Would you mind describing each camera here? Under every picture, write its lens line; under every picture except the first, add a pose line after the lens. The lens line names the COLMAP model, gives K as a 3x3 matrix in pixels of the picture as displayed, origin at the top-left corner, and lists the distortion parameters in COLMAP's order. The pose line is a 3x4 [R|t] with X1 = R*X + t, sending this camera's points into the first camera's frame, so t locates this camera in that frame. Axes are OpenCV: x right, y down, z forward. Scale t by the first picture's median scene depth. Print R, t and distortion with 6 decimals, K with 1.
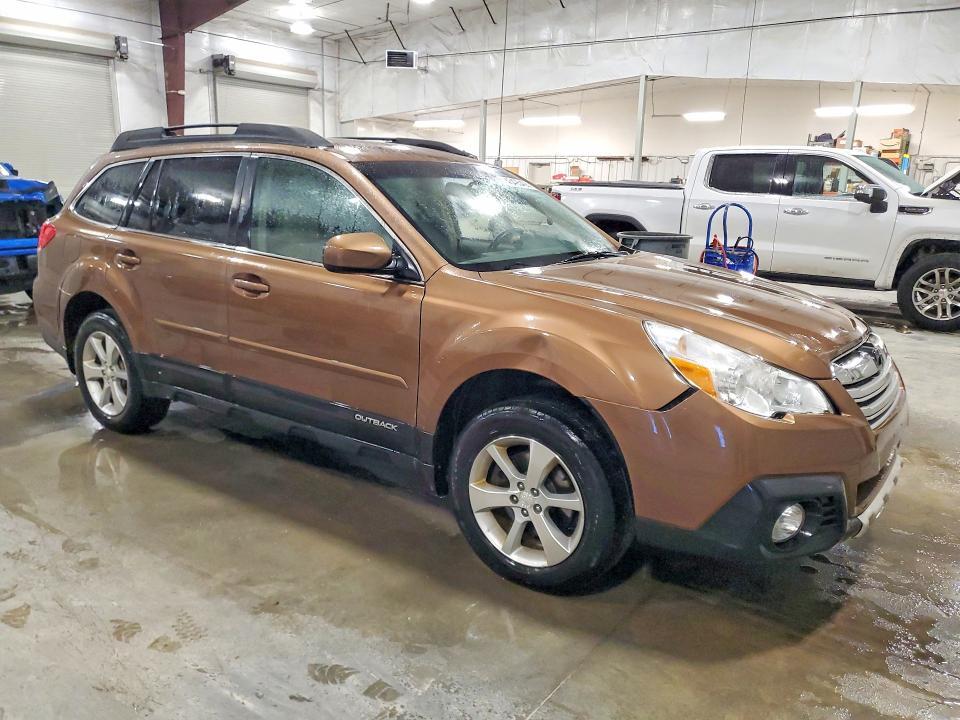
lens RADIAL K [[758.0, 0, 466.9], [0, 758.0, 357.1], [0, 0, 1]] dist [0.009299, 0.009986]
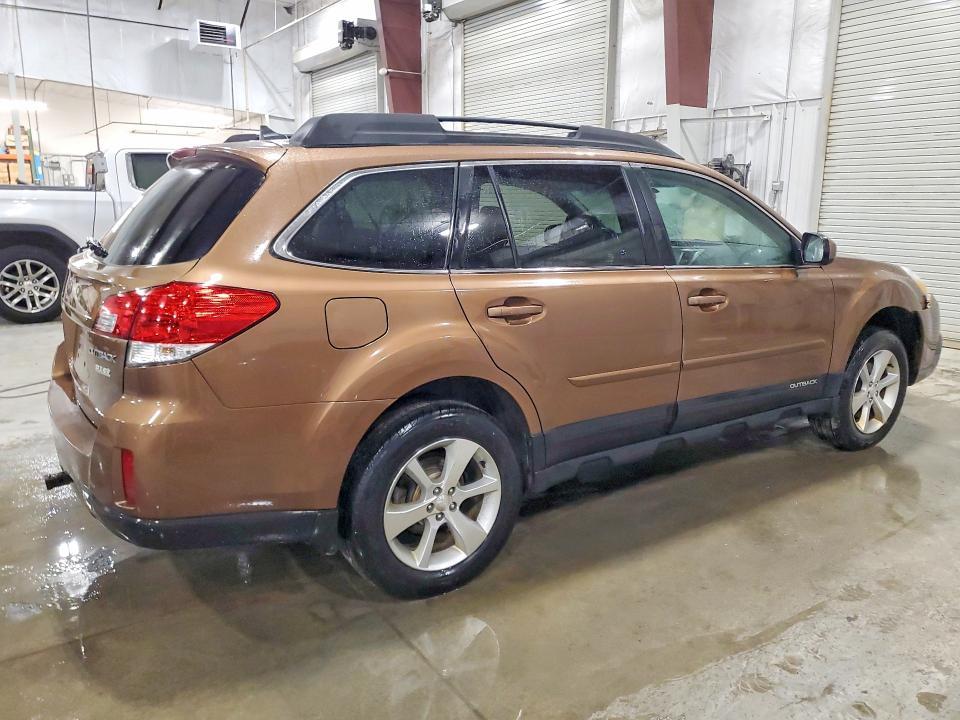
lens RADIAL K [[758.0, 0, 466.9], [0, 758.0, 357.1], [0, 0, 1]] dist [0.009299, 0.009986]
pose [[0.331132, -0.218989, 0.917821, -1.138861], [0.212689, 0.964986, 0.153508, -0.210633], [-0.919301, 0.144379, 0.366114, 0.823846]]
